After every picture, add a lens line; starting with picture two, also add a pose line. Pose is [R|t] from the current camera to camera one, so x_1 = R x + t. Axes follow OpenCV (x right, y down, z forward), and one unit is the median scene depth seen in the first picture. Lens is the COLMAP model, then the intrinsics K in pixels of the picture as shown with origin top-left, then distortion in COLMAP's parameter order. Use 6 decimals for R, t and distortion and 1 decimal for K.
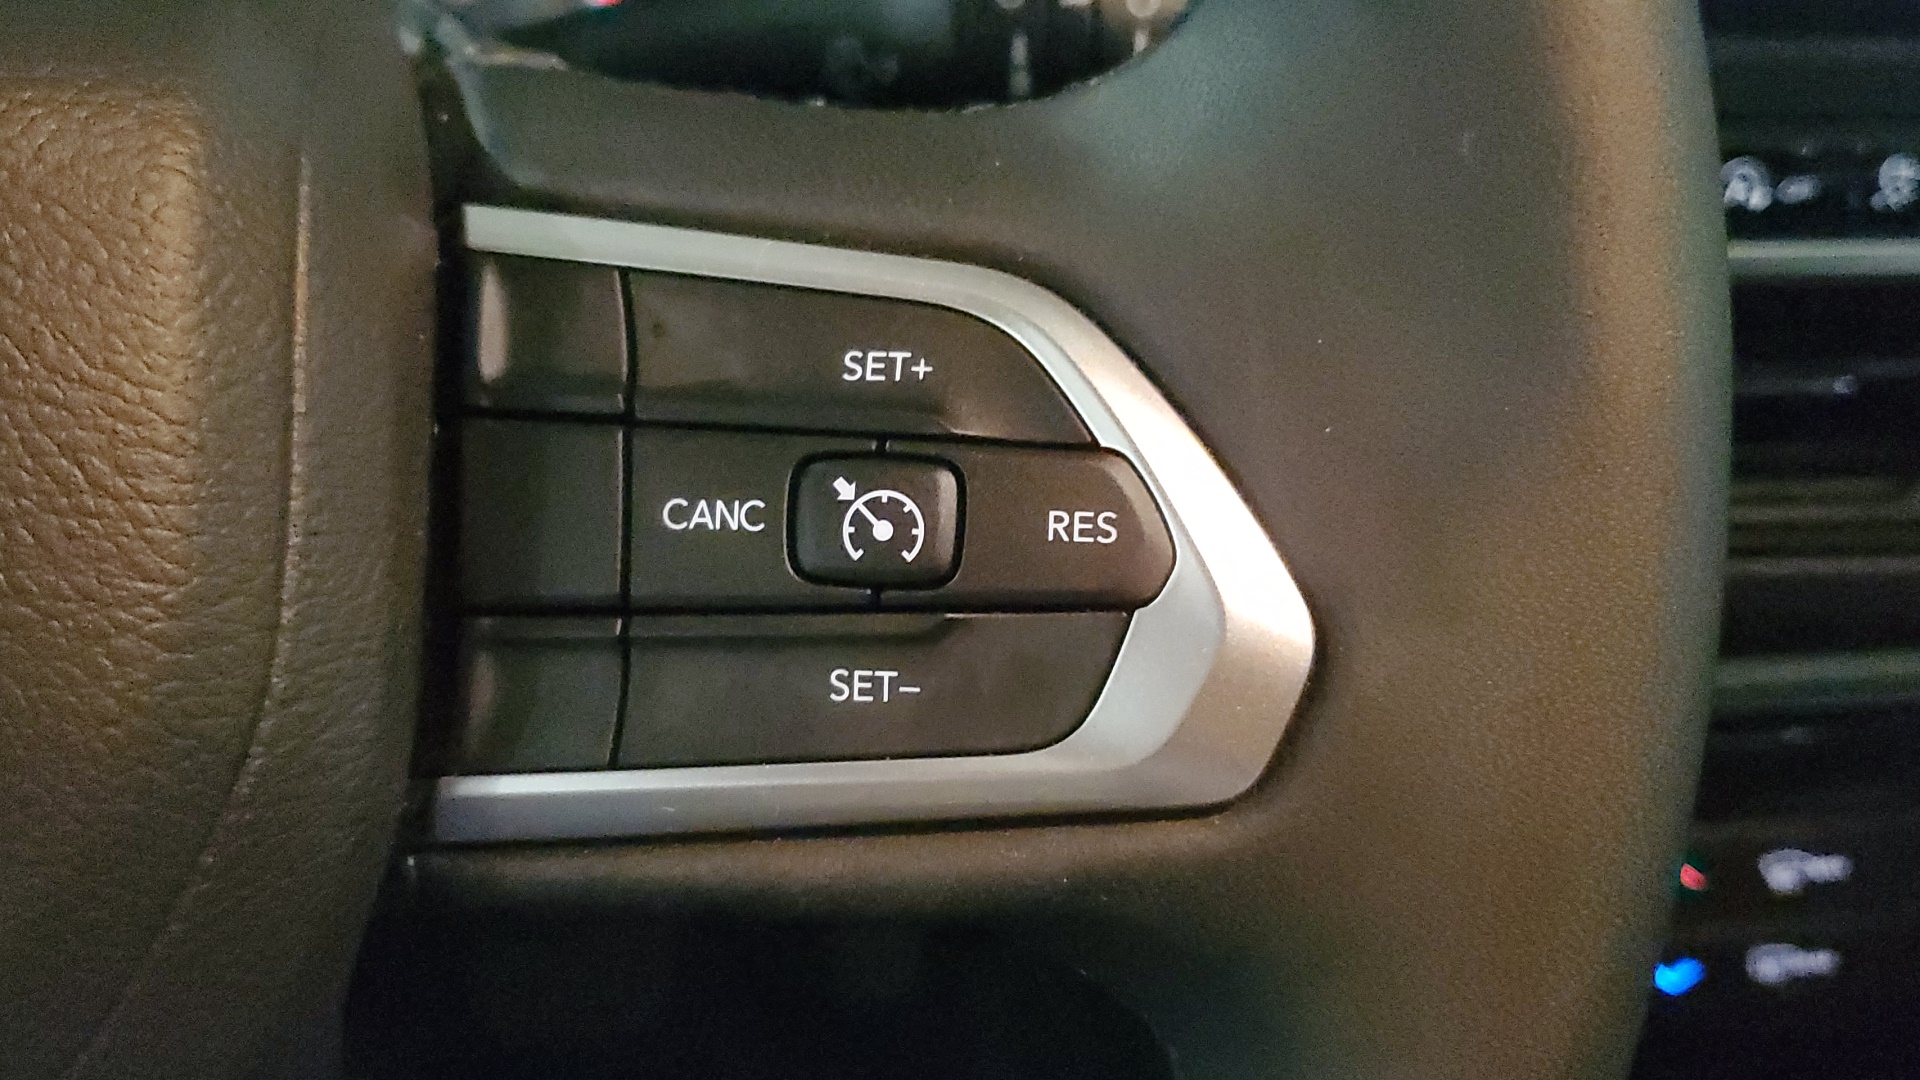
lens RADIAL K [[1757.5, 0, 957.8], [0, 1757.5, 551.8], [0, 0, 1]] dist [0.022625, -0.031133]
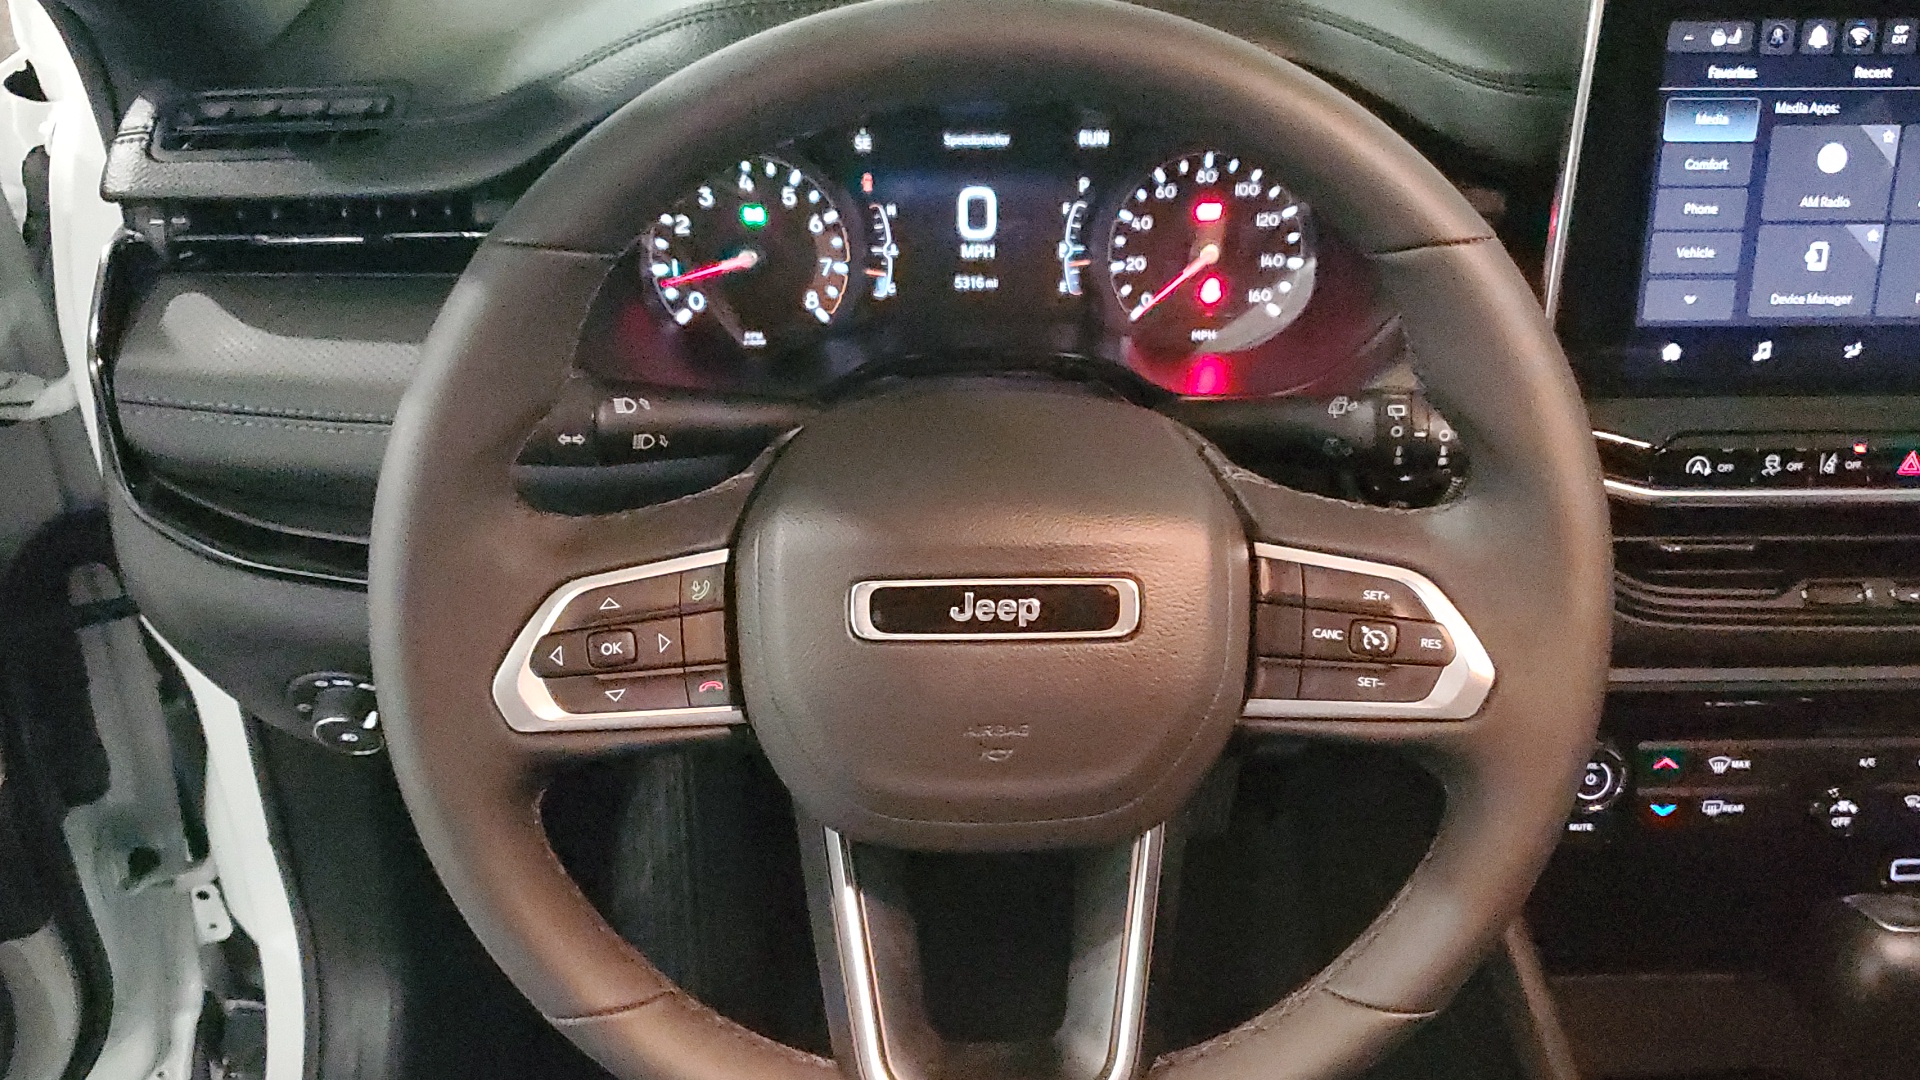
lens RADIAL K [[1757.5, 0, 985.9], [0, 1757.5, 539.3], [0, 0, 1]] dist [0.022625, -0.031133]
pose [[0.993932, 0.047045, -0.099433, -0.498503], [-0.041975, 0.997739, 0.052487, -0.386405], [0.101677, -0.047994, 0.993659, -2.777738]]
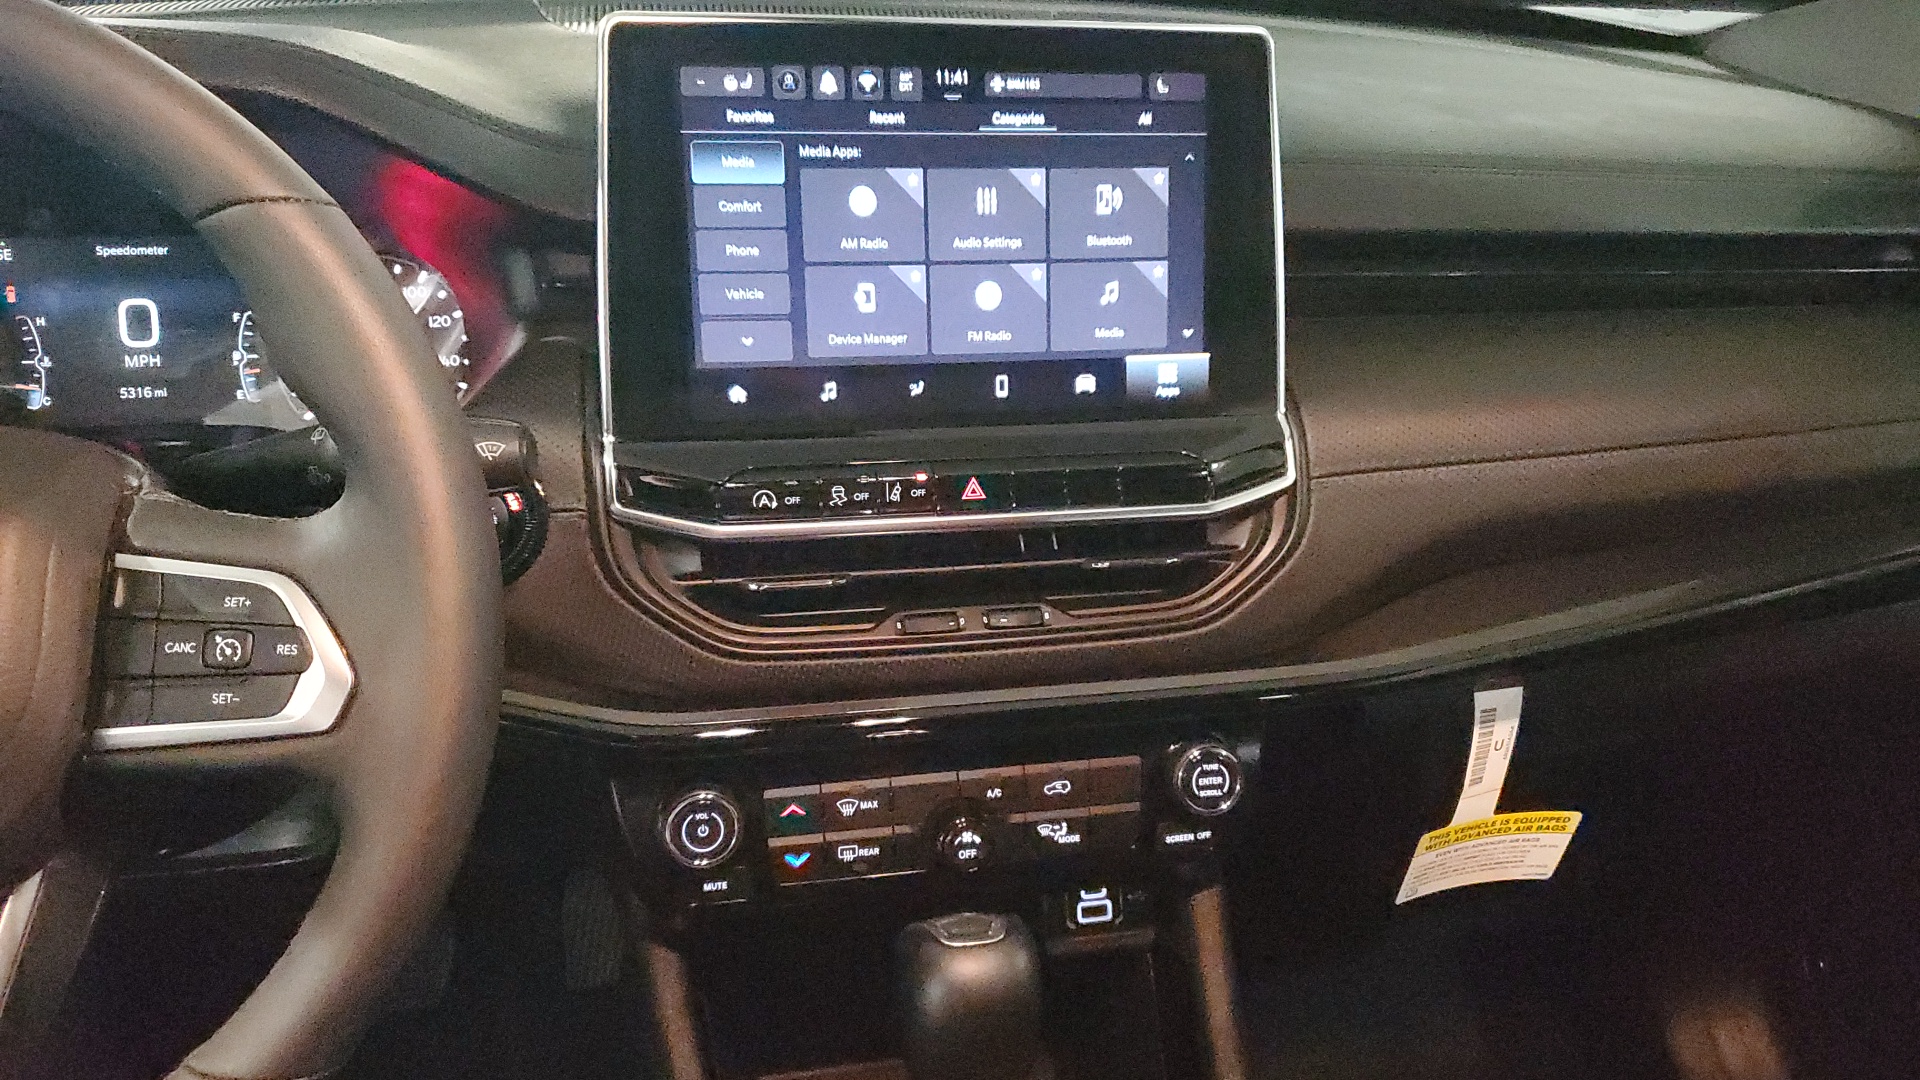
lens RADIAL K [[1481.5, 0, 959.0], [0, 1481.5, 566.1], [0, 0, 1]] dist [0.048499, -0.096986]
pose [[0.997656, -0.021289, 0.065035, 1.143405], [0.026640, 0.996231, -0.082543, 0.095628], [-0.063032, 0.084082, 0.994463, -1.901283]]
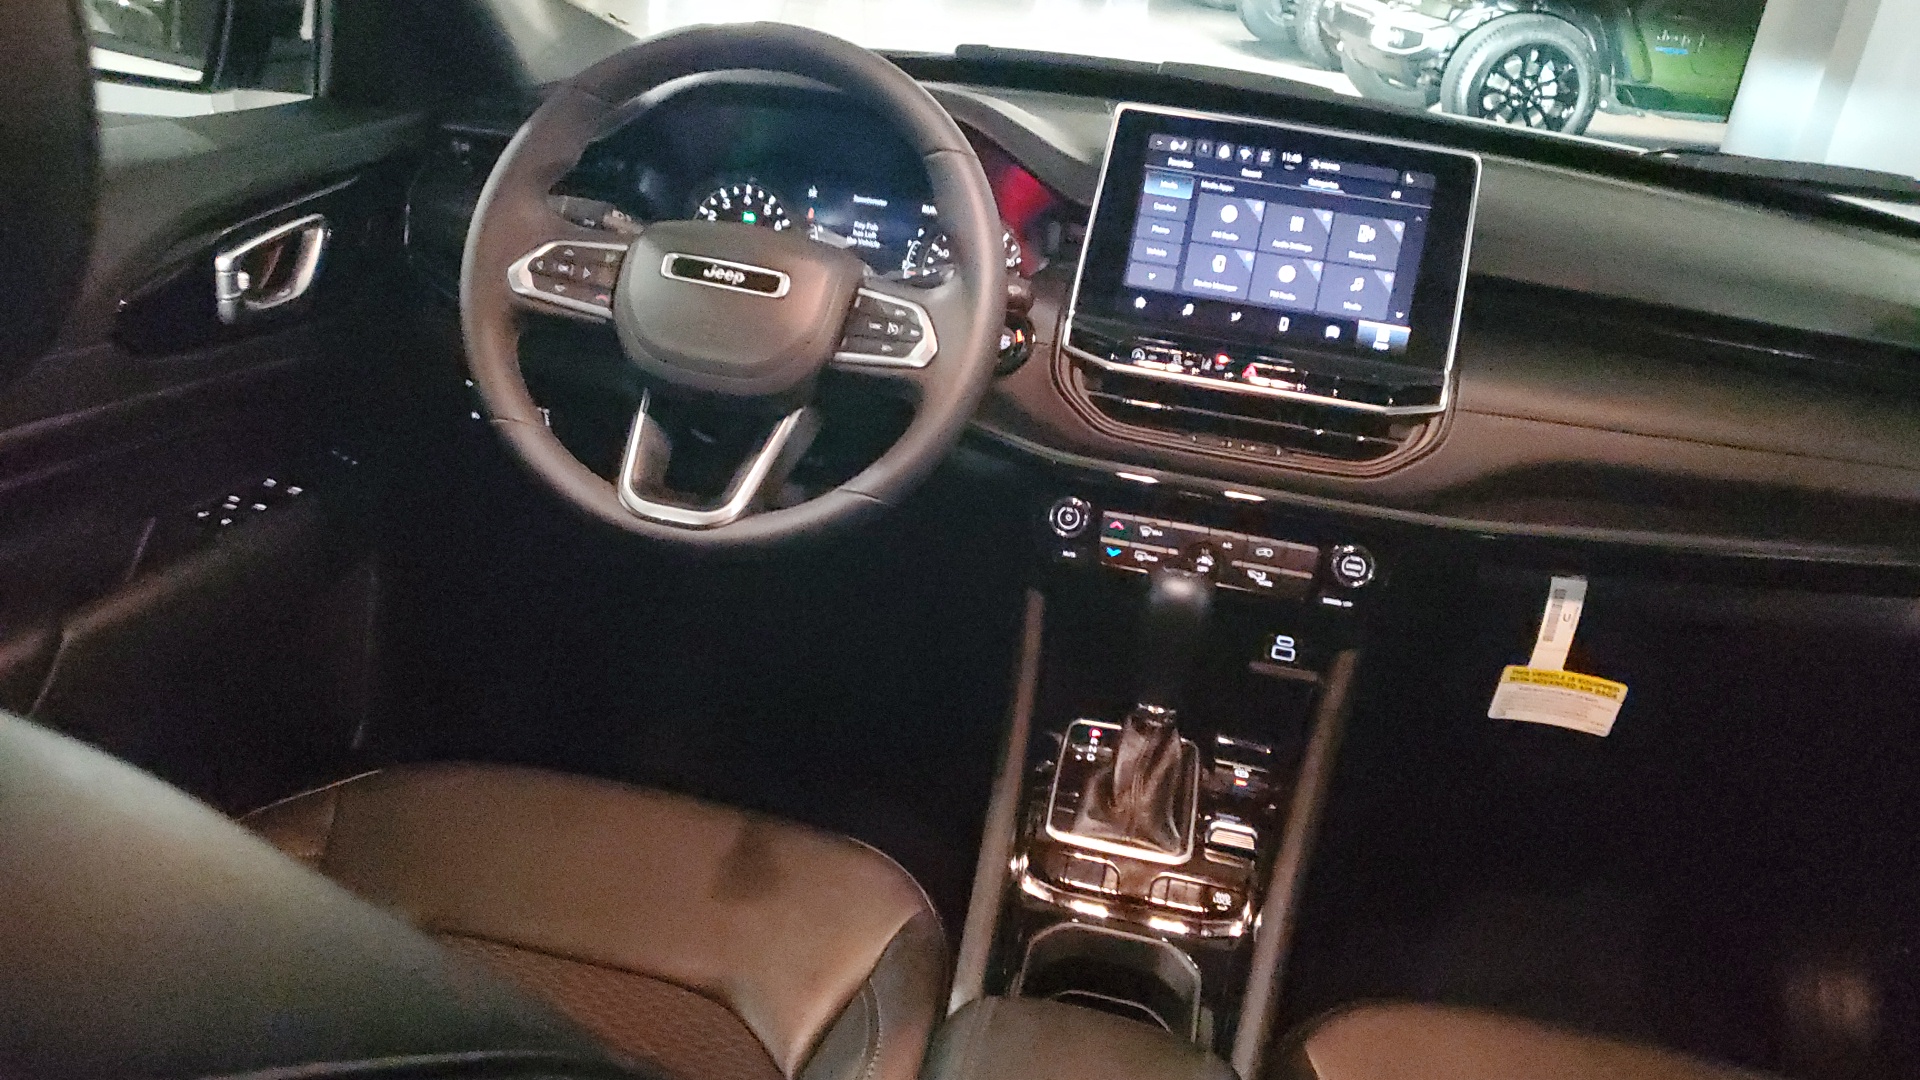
lens RADIAL K [[1481.5, 0, 947.4], [0, 1481.5, 561.9], [0, 0, 1]] dist [0.048499, -0.096986]
pose [[0.936277, 0.204907, -0.285304, 2.346053], [-0.250219, 0.959107, -0.132305, 1.844655], [0.246527, 0.195263, 0.949261, -5.200377]]
